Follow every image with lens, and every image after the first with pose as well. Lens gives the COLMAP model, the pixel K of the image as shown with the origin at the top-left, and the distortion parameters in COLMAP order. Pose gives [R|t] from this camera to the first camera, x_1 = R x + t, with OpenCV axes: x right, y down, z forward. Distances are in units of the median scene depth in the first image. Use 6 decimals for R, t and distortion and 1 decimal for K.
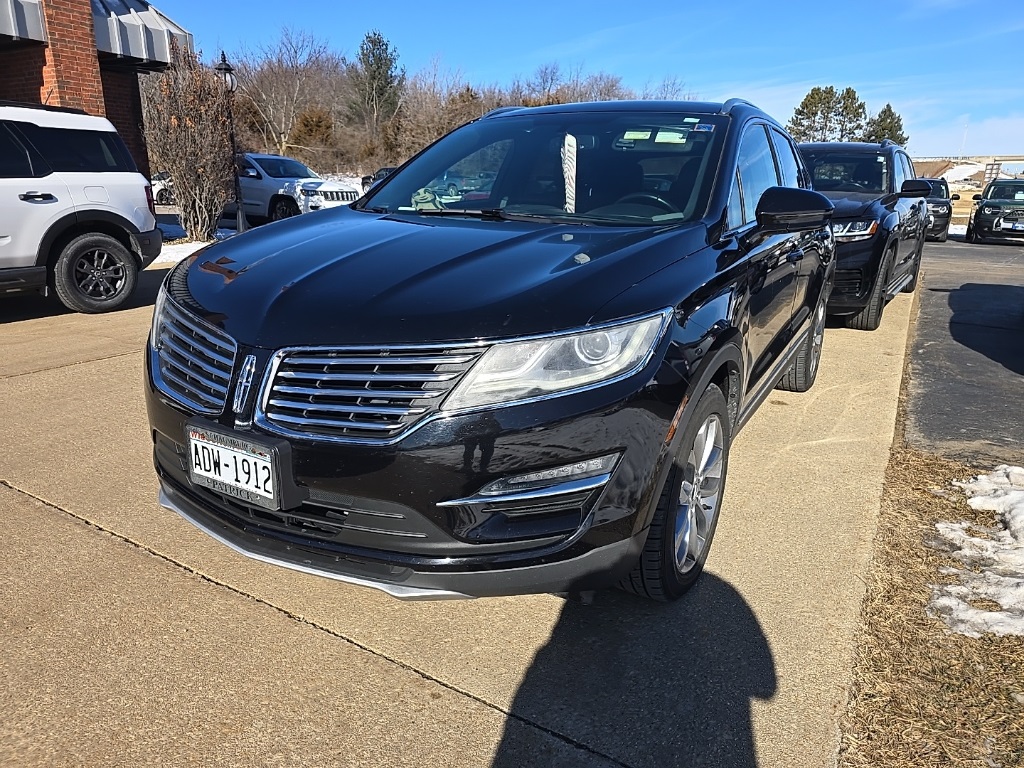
lens RADIAL K [[692.8, 0, 512.0], [0, 692.8, 384.0], [0, 0, 1]] dist [0.050472, -0.037919]
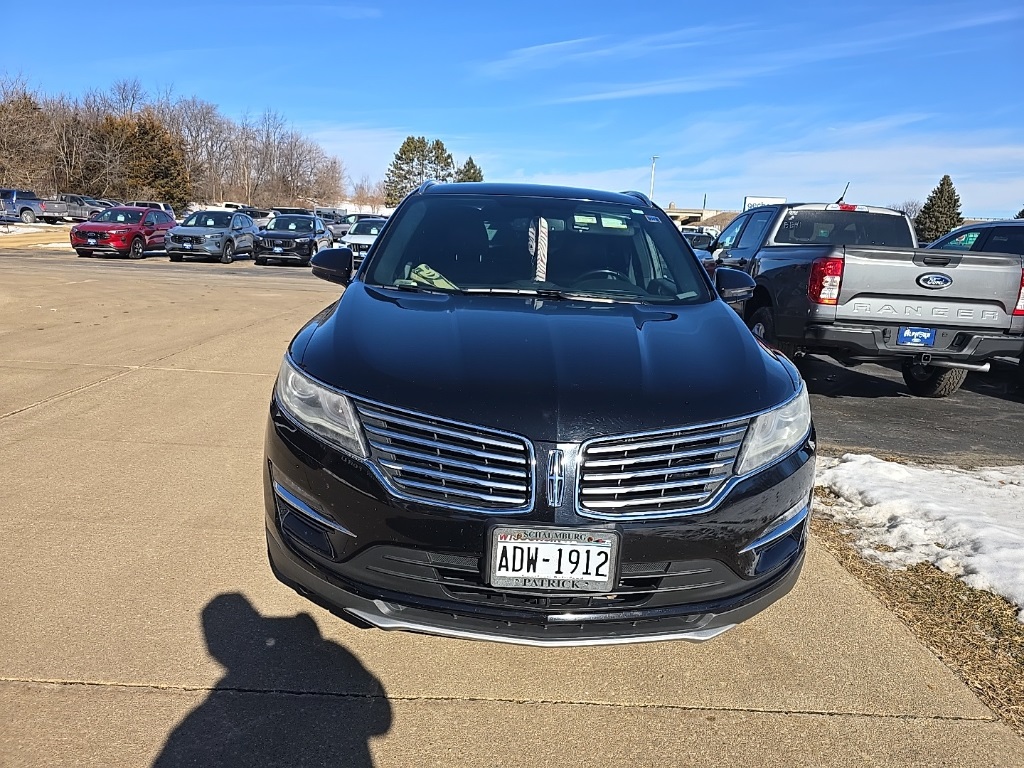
lens RADIAL K [[692.8, 0, 512.0], [0, 692.8, 384.0], [0, 0, 1]] dist [0.050472, -0.037919]
pose [[0.857702, -0.089044, 0.506378, -0.555174], [0.111598, 0.993651, -0.014296, -0.078261], [-0.501890, 0.068772, 0.862193, 0.069080]]
